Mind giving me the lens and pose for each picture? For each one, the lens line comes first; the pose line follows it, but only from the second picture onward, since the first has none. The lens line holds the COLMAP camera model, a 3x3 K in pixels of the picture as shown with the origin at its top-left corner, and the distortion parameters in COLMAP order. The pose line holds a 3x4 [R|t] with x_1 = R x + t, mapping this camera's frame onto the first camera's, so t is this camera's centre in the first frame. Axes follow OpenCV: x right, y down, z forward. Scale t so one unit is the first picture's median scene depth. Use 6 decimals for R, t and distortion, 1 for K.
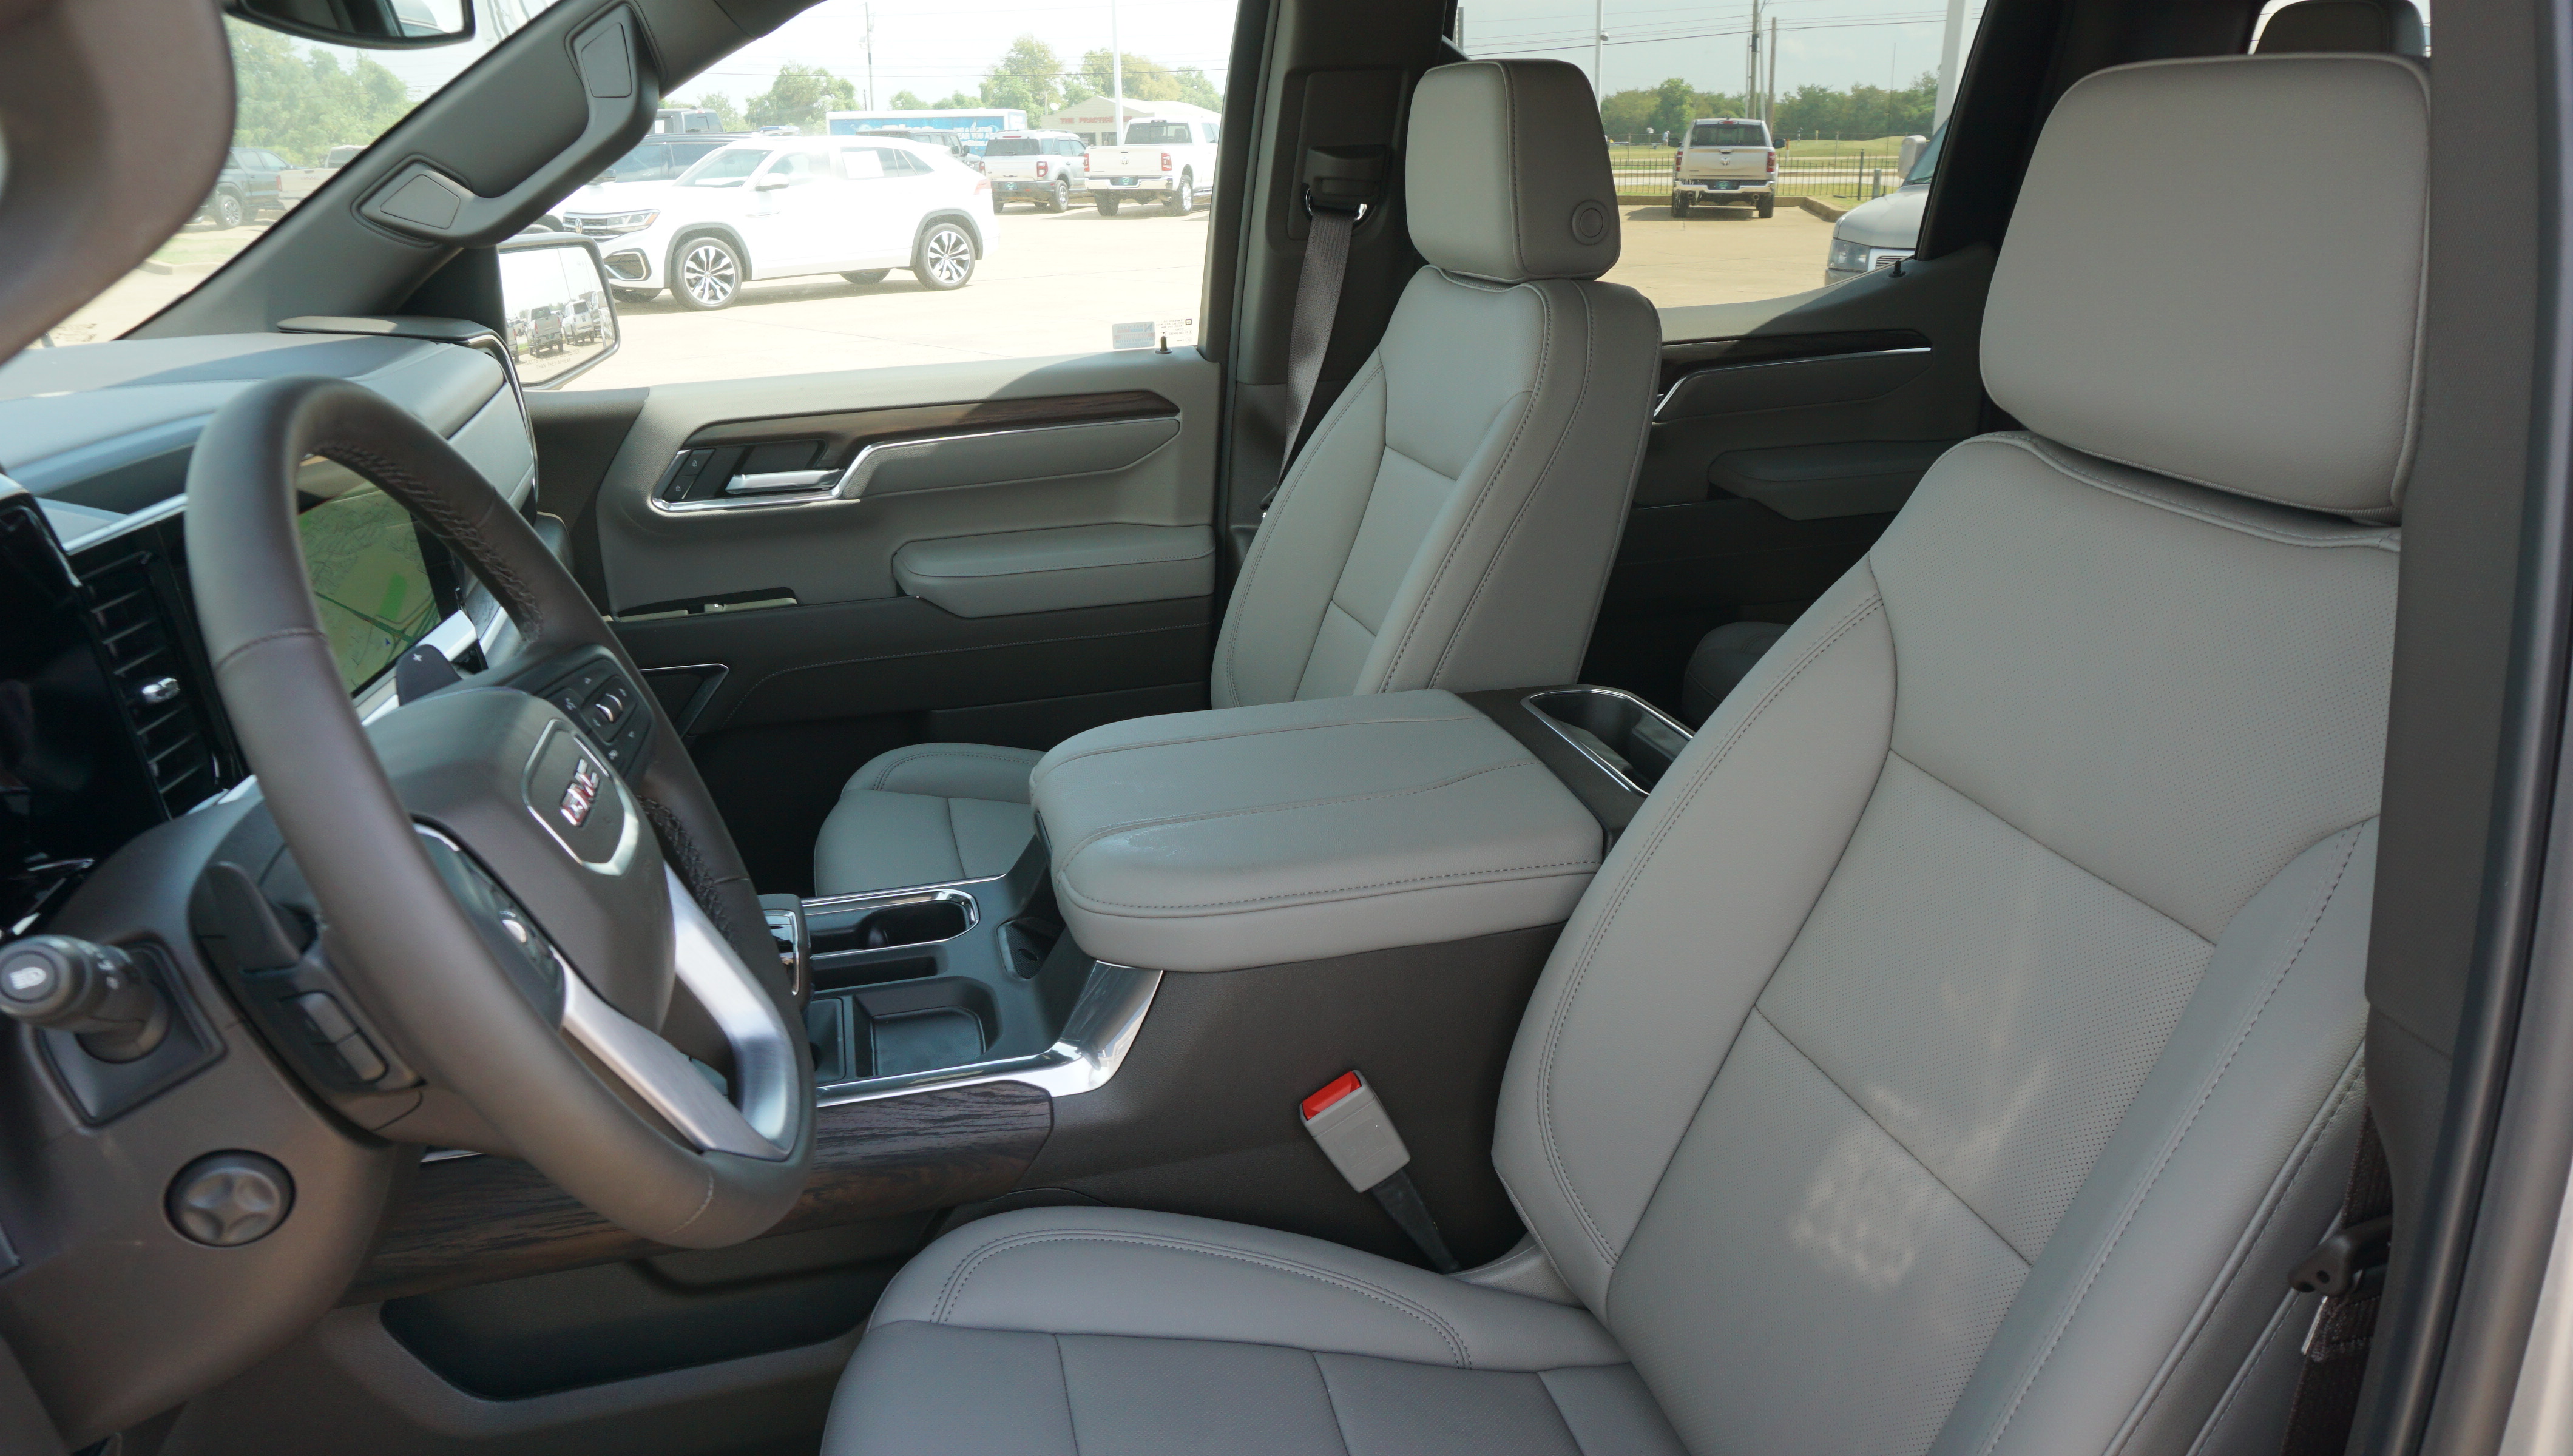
lens RADIAL K [[1750.0, 0, 1285.4], [0, 1750.0, 727.4], [0, 0, 1]] dist [-0.042344, 0.032734]
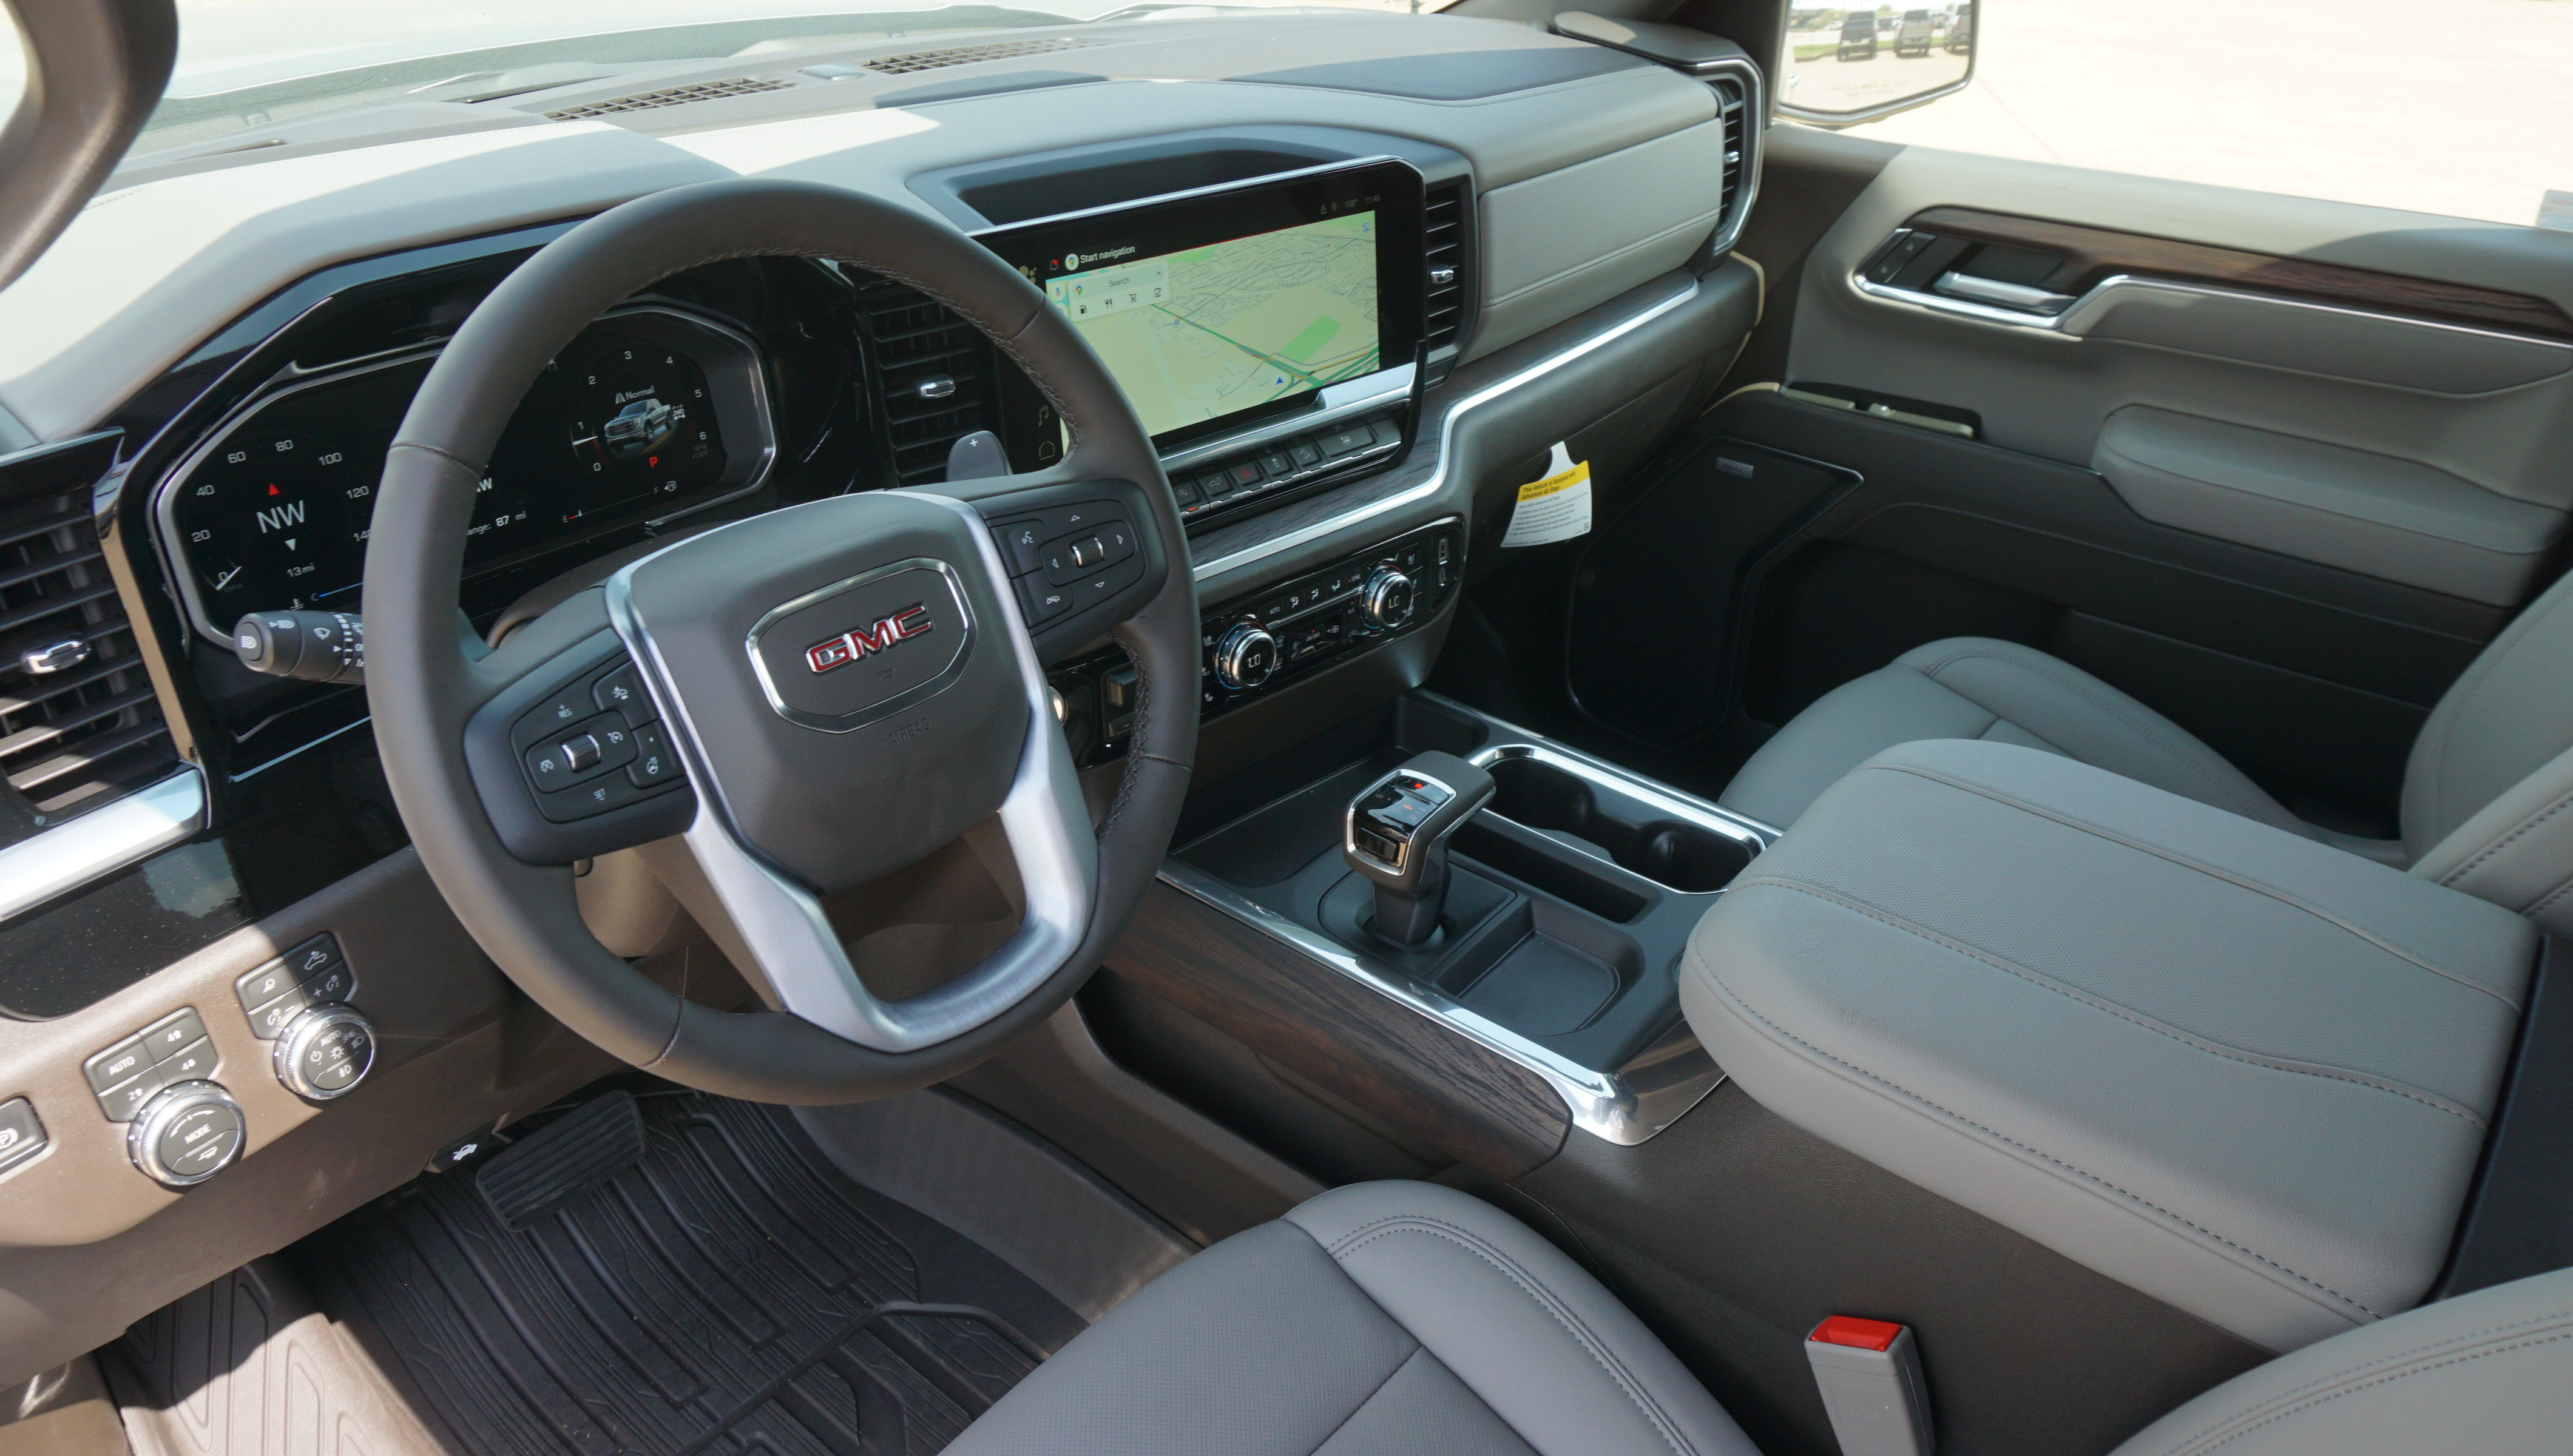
lens RADIAL K [[1750.0, 0, 1273.4], [0, 1750.0, 711.4], [0, 0, 1]] dist [-0.042344, 0.032734]
pose [[0.577048, 0.426801, -0.696317, 0.290997], [-0.289400, 0.904122, 0.314343, -0.197502], [0.763717, 0.020123, 0.645238, 0.327349]]
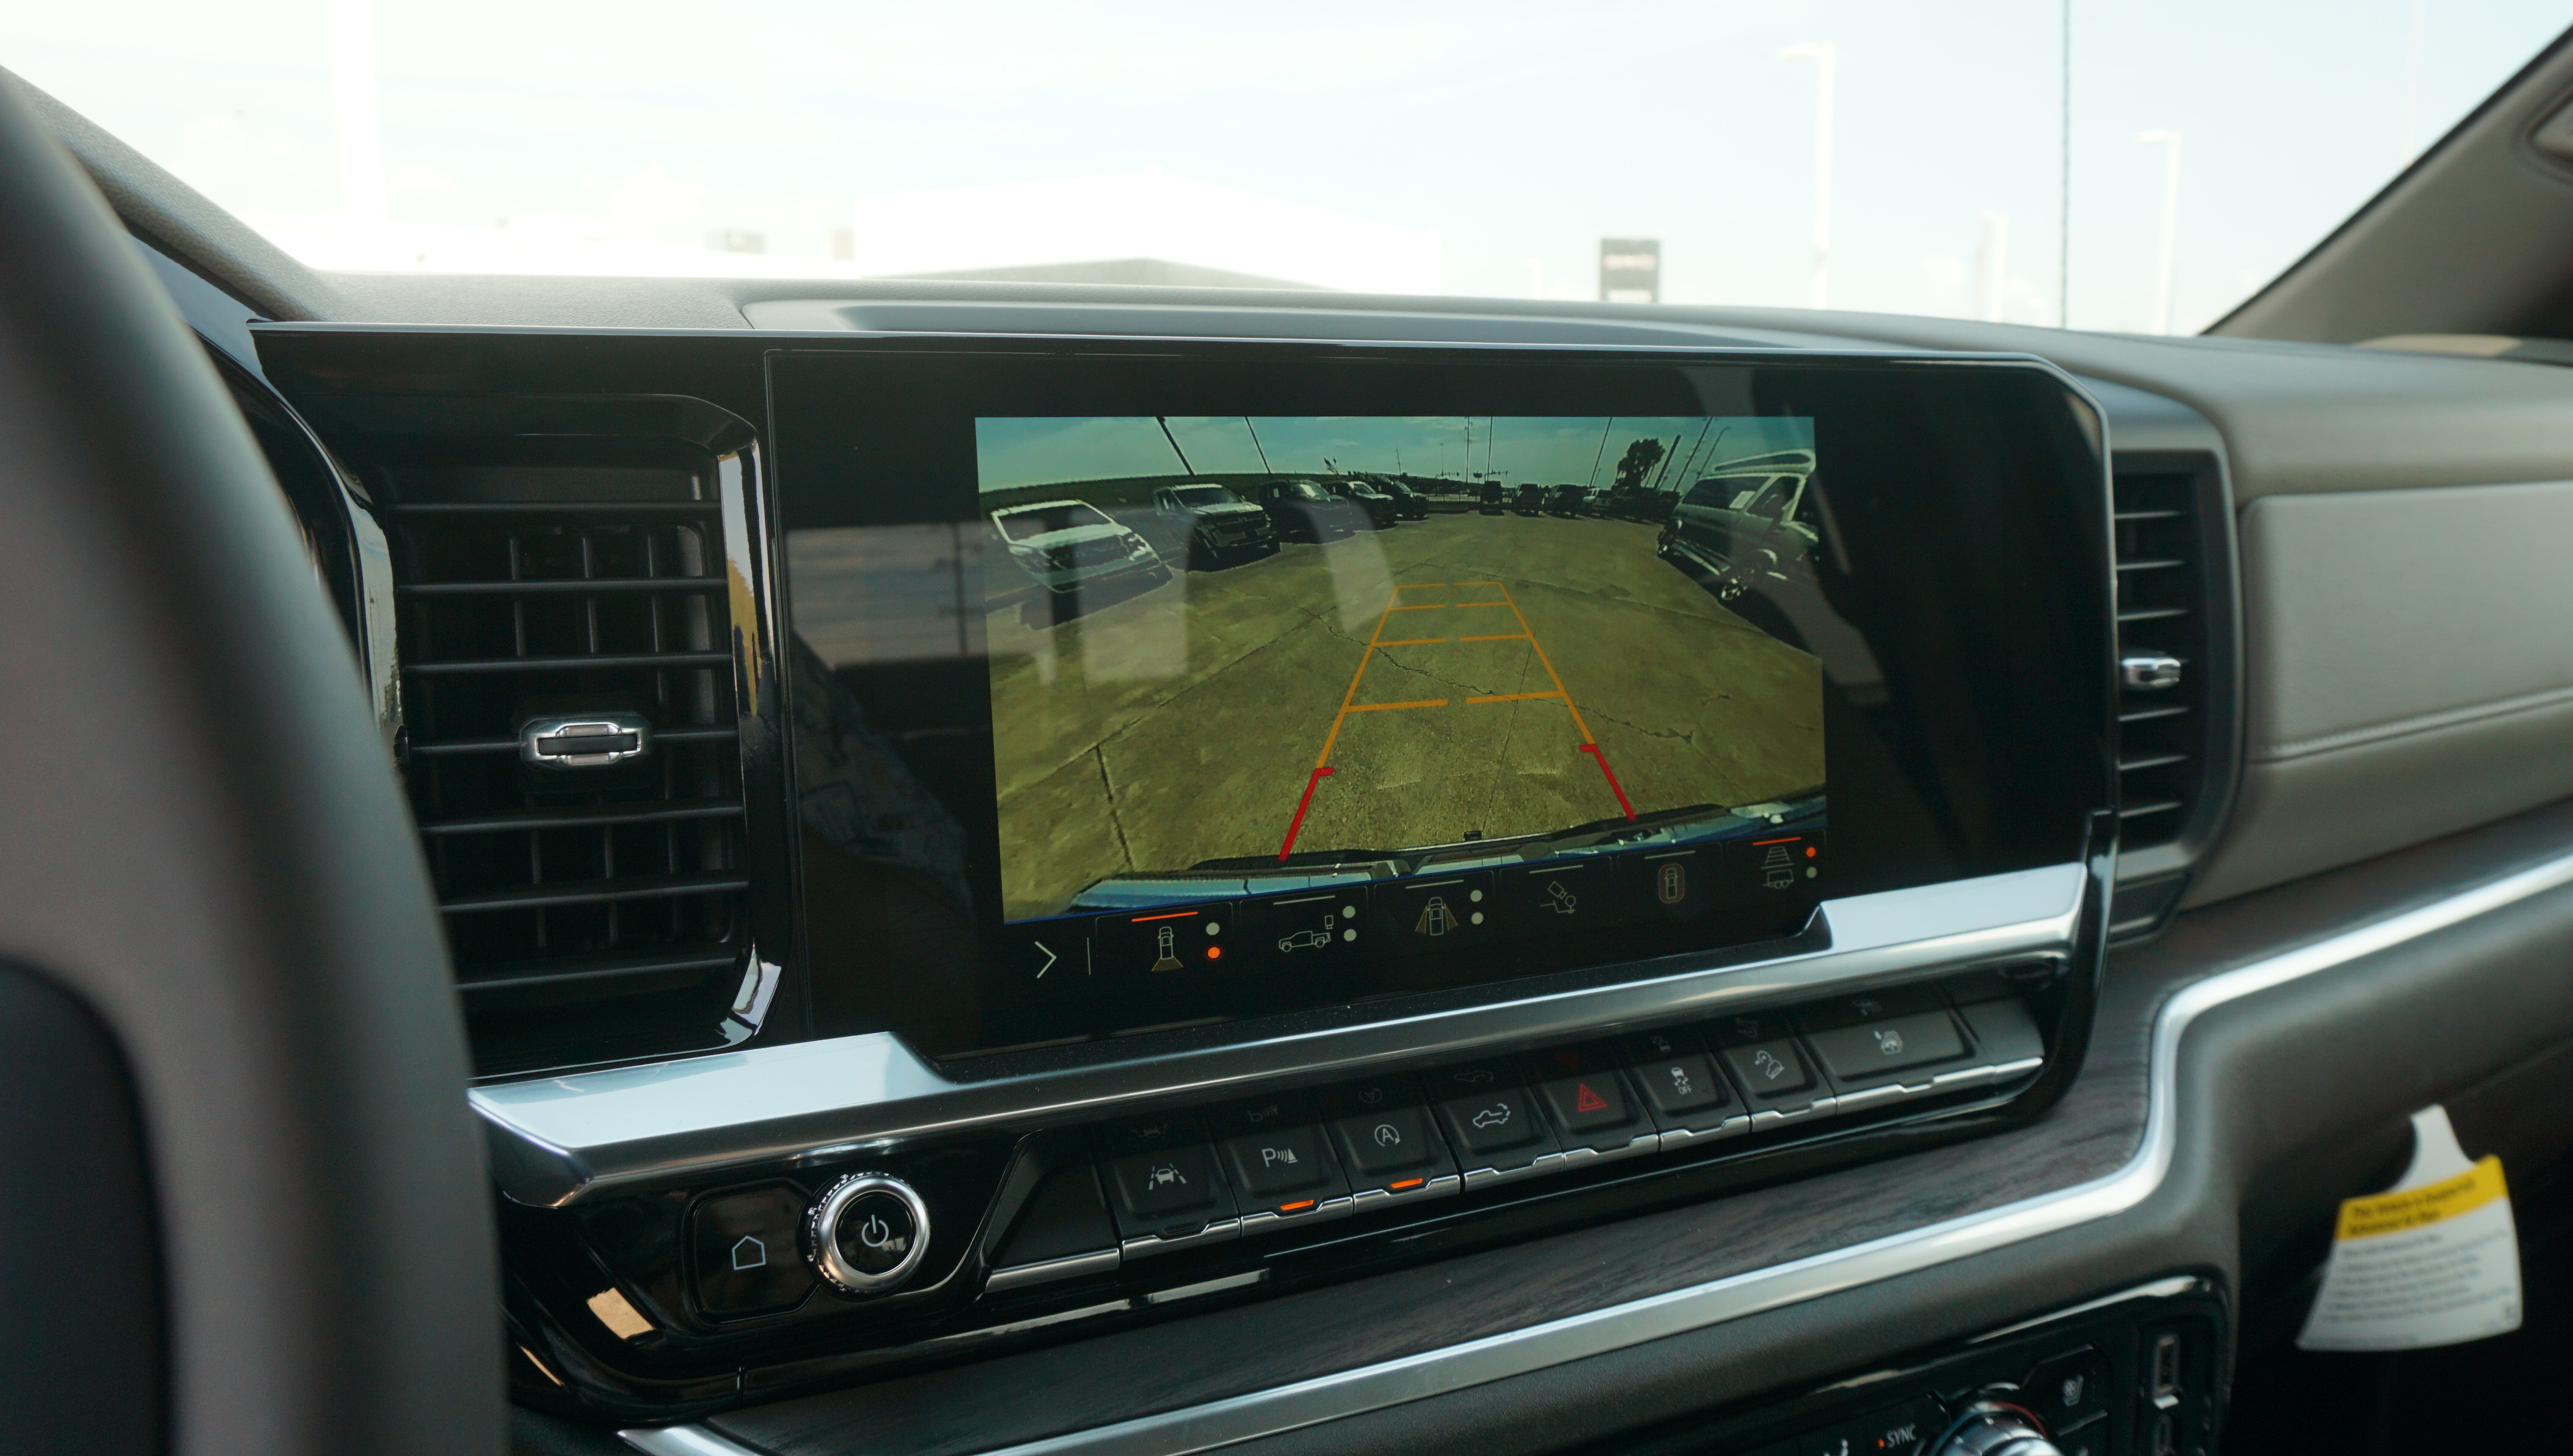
lens RADIAL K [[1750.0, 0, 1297.9], [0, 1750.0, 701.4], [0, 0, 1]] dist [-0.042344, 0.032734]
pose [[0.275506, 0.169042, -0.946320, -0.161821], [-0.307004, 0.948338, 0.080023, -0.090389], [0.910958, 0.268477, 0.313170, 0.770017]]
